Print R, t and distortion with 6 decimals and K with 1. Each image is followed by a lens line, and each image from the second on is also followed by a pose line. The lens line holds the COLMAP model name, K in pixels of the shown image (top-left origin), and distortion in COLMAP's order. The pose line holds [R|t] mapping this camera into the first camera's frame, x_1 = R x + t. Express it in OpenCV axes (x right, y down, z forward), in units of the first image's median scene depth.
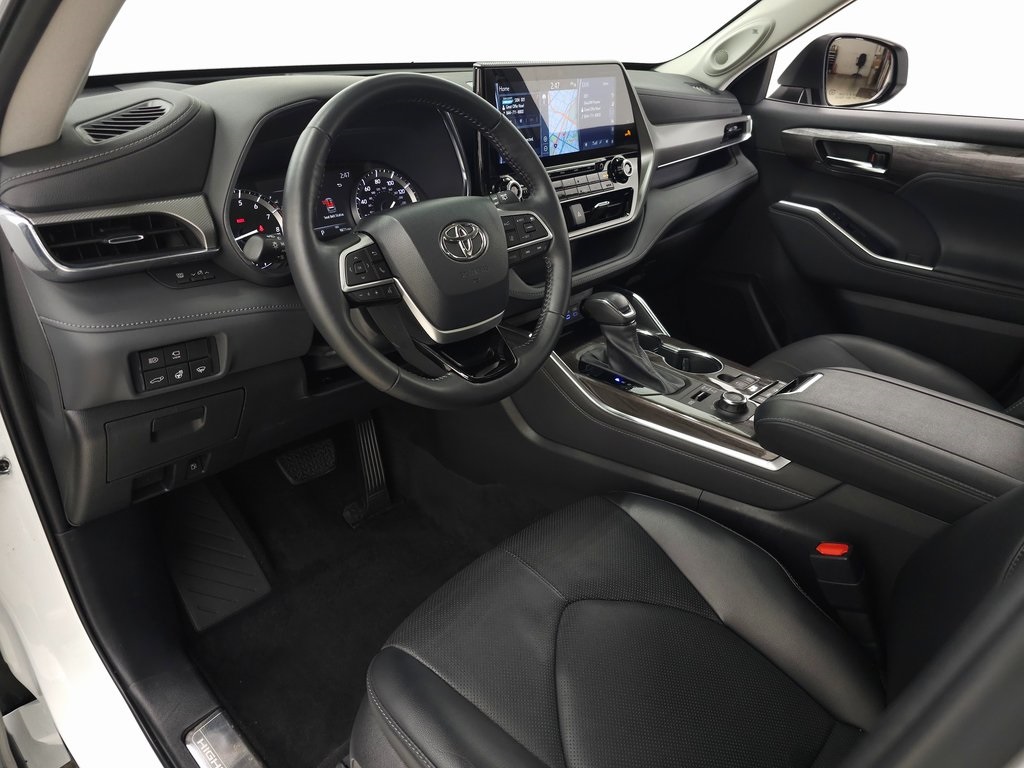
lens RADIAL K [[709.8, 0, 512.0], [0, 709.8, 384.0], [0, 0, 1]] dist [0.023582, -0.002439]
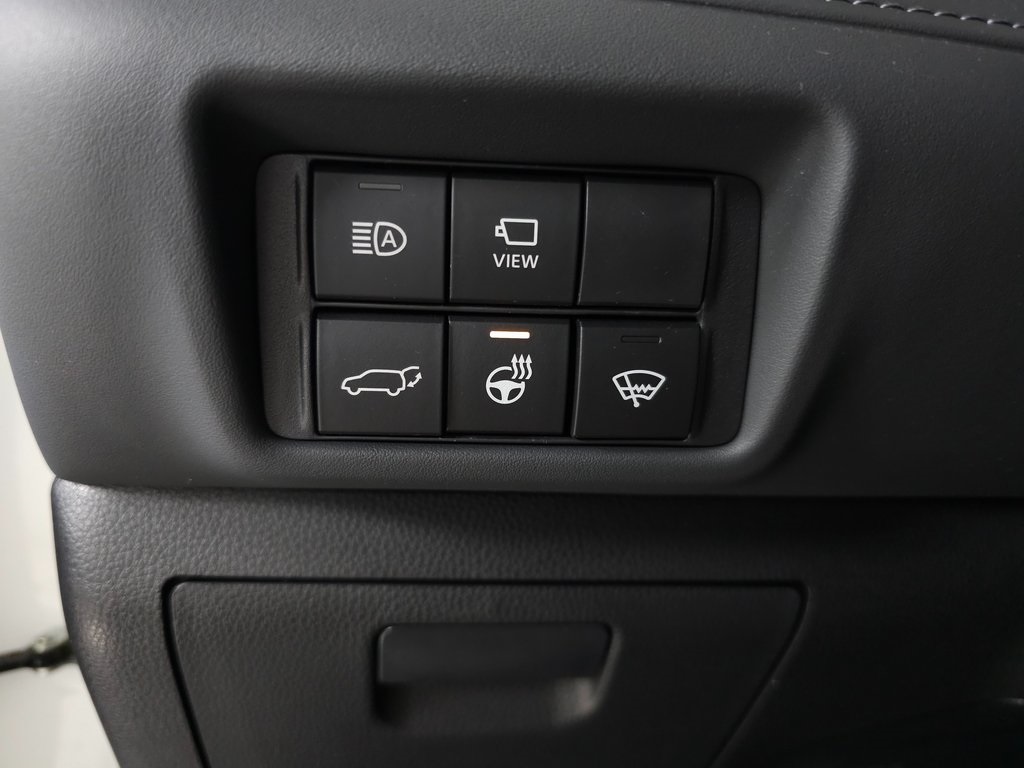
lens RADIAL K [[709.8, 0, 512.0], [0, 709.8, 384.0], [0, 0, 1]] dist [0.023582, -0.002439]
pose [[0.800422, 0.079212, -0.594180, -0.363662], [-0.274422, 0.929681, -0.245735, 0.026272], [0.532933, 0.359748, 0.765875, 0.861956]]
